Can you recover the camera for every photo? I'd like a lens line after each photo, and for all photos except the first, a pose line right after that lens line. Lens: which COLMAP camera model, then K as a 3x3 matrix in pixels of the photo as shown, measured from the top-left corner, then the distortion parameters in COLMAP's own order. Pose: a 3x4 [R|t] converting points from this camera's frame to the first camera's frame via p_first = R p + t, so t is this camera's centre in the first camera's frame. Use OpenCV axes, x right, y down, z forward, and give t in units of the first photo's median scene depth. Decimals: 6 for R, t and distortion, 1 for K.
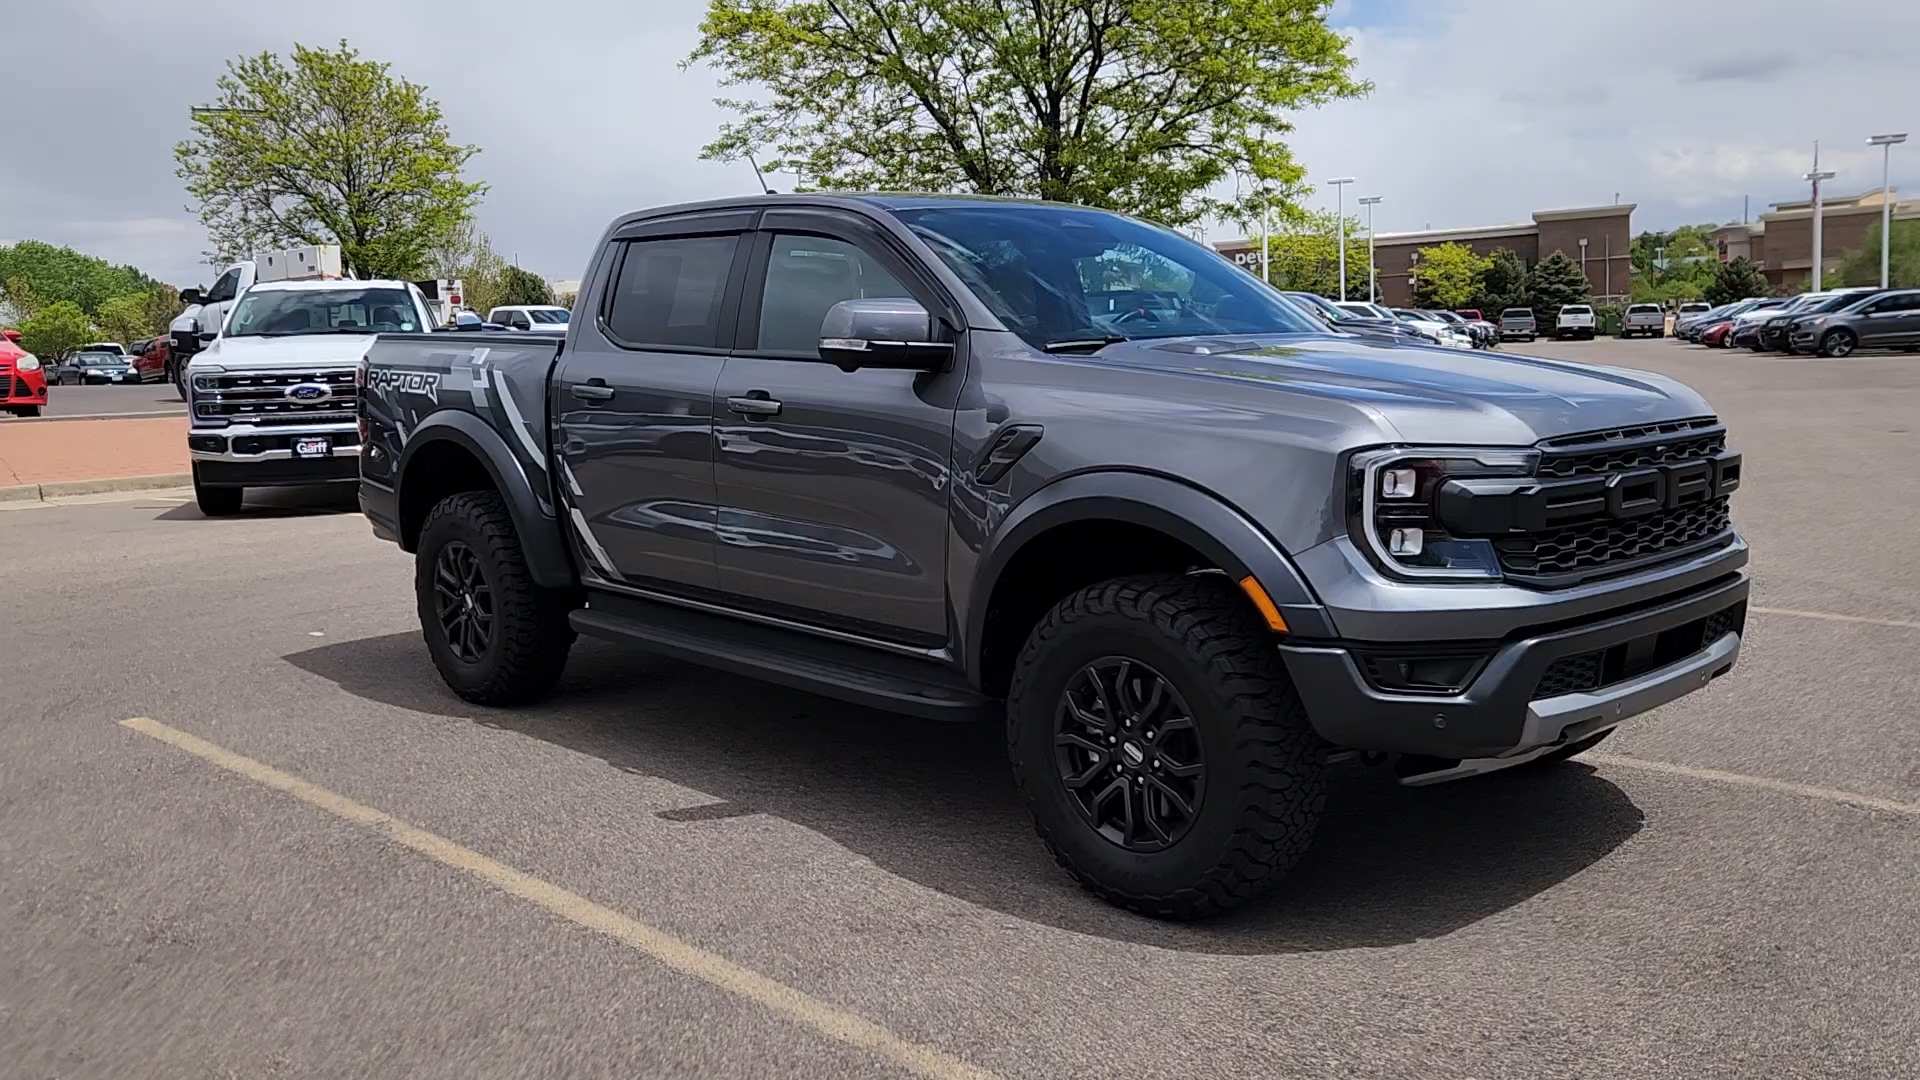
lens RADIAL K [[1611.6, 0, 951.7], [0, 1611.6, 578.9], [0, 0, 1]] dist [0.039312, -0.035853]
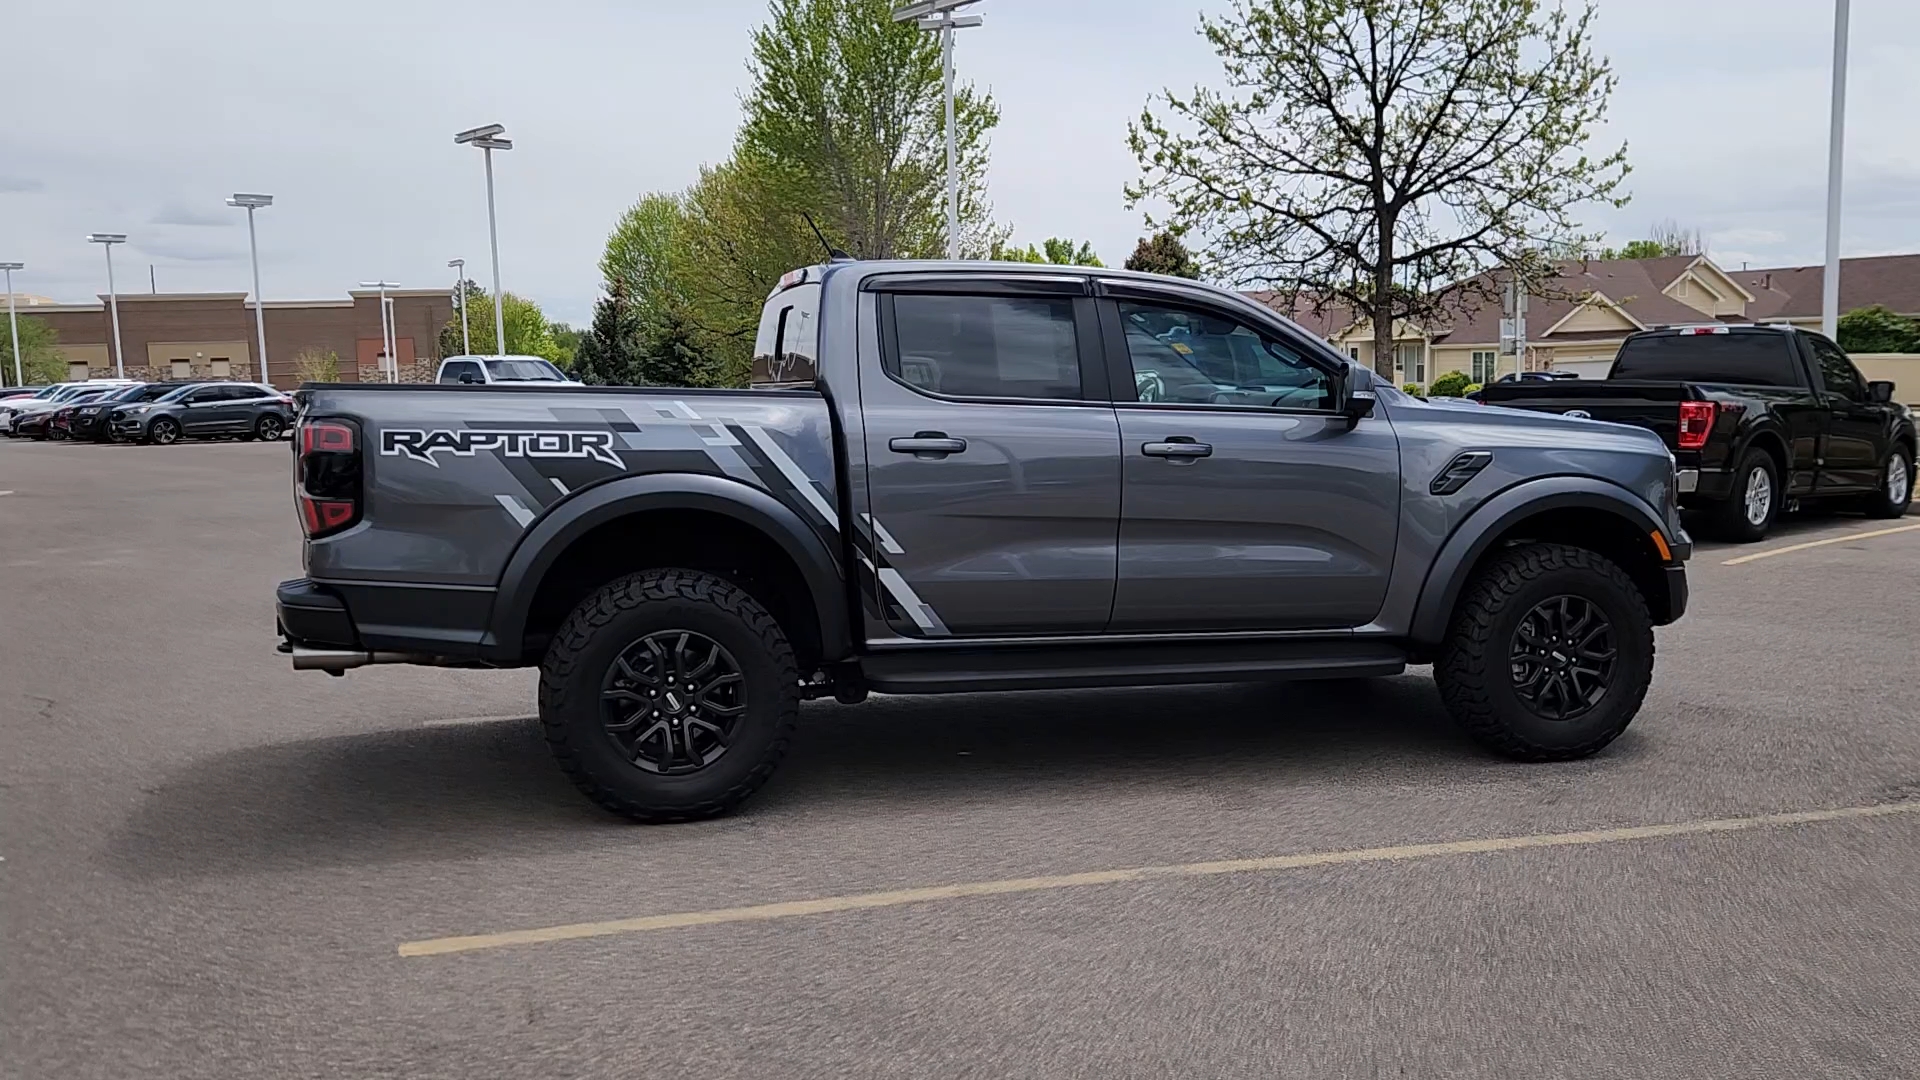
lens RADIAL K [[1611.6, 0, 951.7], [0, 1611.6, 578.9], [0, 0, 1]] dist [0.039312, -0.035853]
pose [[0.479132, -0.081481, 0.873953, -1.049038], [0.130509, 0.991228, 0.020865, -0.052371], [-0.867986, 0.104061, 0.485563, 0.508665]]
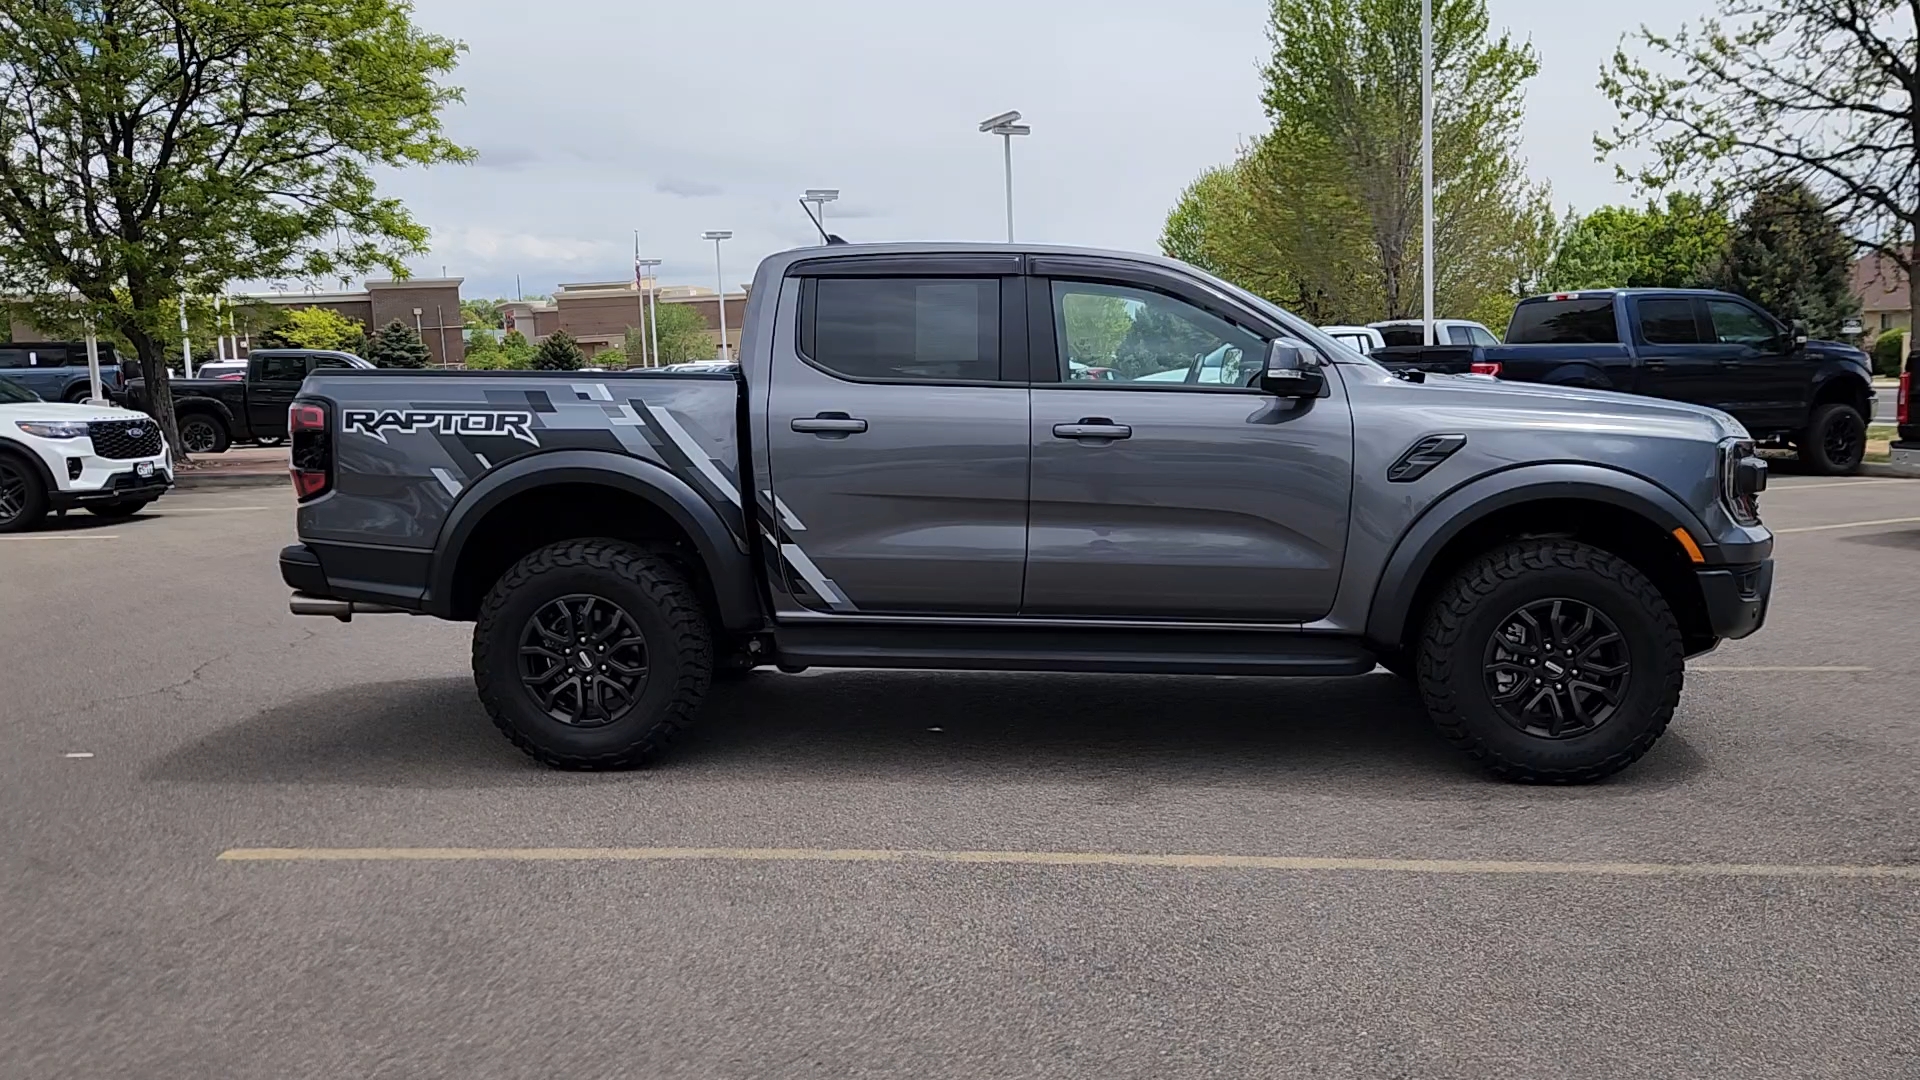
lens RADIAL K [[1611.6, 0, 951.7], [0, 1611.6, 578.9], [0, 0, 1]] dist [0.039312, -0.035853]
pose [[0.758442, -0.071394, 0.647818, -0.801484], [0.097528, 0.995223, -0.004501, -0.008145], [-0.644402, 0.066594, 0.761782, 0.186758]]
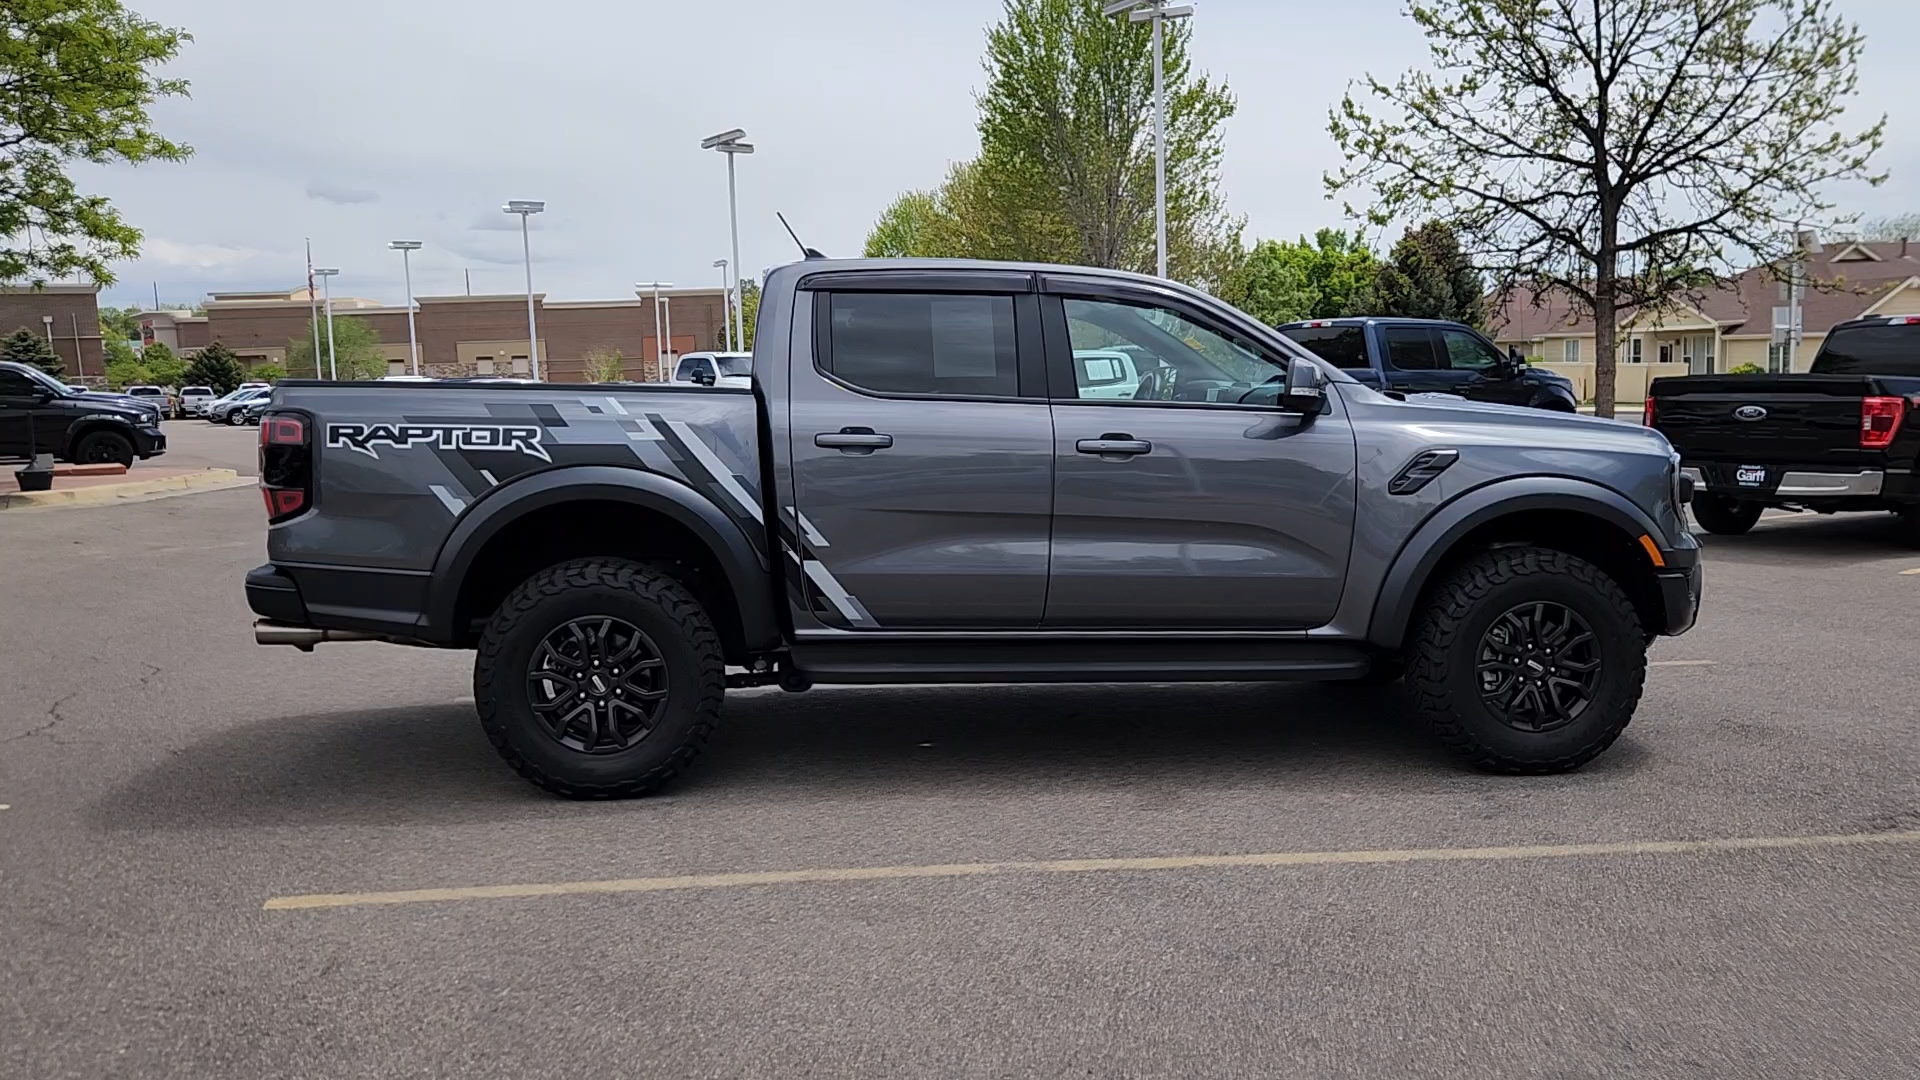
lens RADIAL K [[1609.0, 0, 954.6], [0, 1609.0, 584.5], [0, 0, 1]] dist [0.045302, -0.050524]
pose [[0.616635, -0.076654, 0.783509, -0.946226], [0.113961, 0.993457, 0.007505, -0.026864], [-0.778957, 0.084662, 0.621335, 0.331936]]
